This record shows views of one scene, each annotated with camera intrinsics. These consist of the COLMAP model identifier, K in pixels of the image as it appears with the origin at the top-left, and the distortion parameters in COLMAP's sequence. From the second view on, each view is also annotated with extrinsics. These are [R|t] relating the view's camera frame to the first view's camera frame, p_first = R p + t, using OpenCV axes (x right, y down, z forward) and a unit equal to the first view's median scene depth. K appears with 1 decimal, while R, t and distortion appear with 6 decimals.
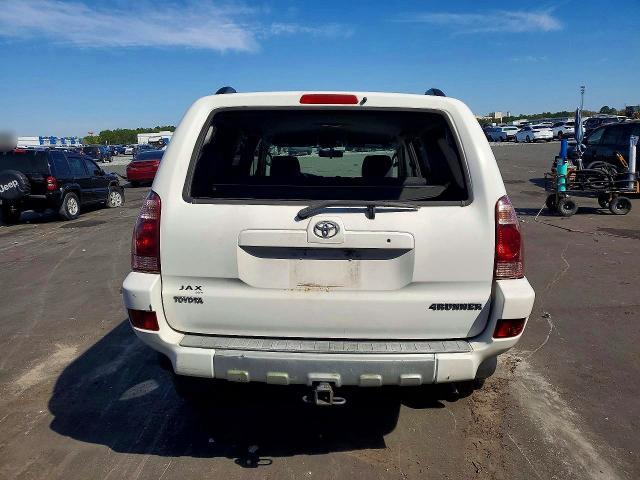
lens RADIAL K [[485.8, 0, 323.9], [0, 485.8, 242.3], [0, 0, 1]] dist [0.006405, -0.000697]
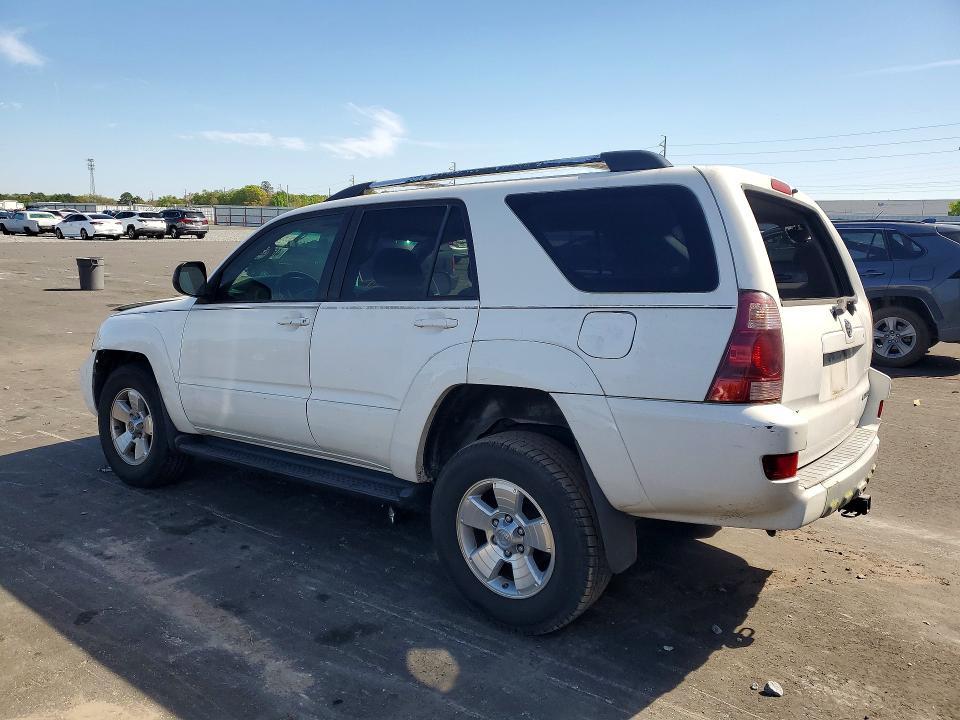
lens RADIAL K [[728.7, 0, 485.9], [0, 728.7, 363.4], [0, 0, 1]] dist [0.006405, -0.000697]
pose [[0.596413, -0.086736, 0.797977, -0.996213], [0.116882, 0.992933, 0.020568, -0.045076], [-0.794122, 0.081002, 0.602336, 0.451057]]
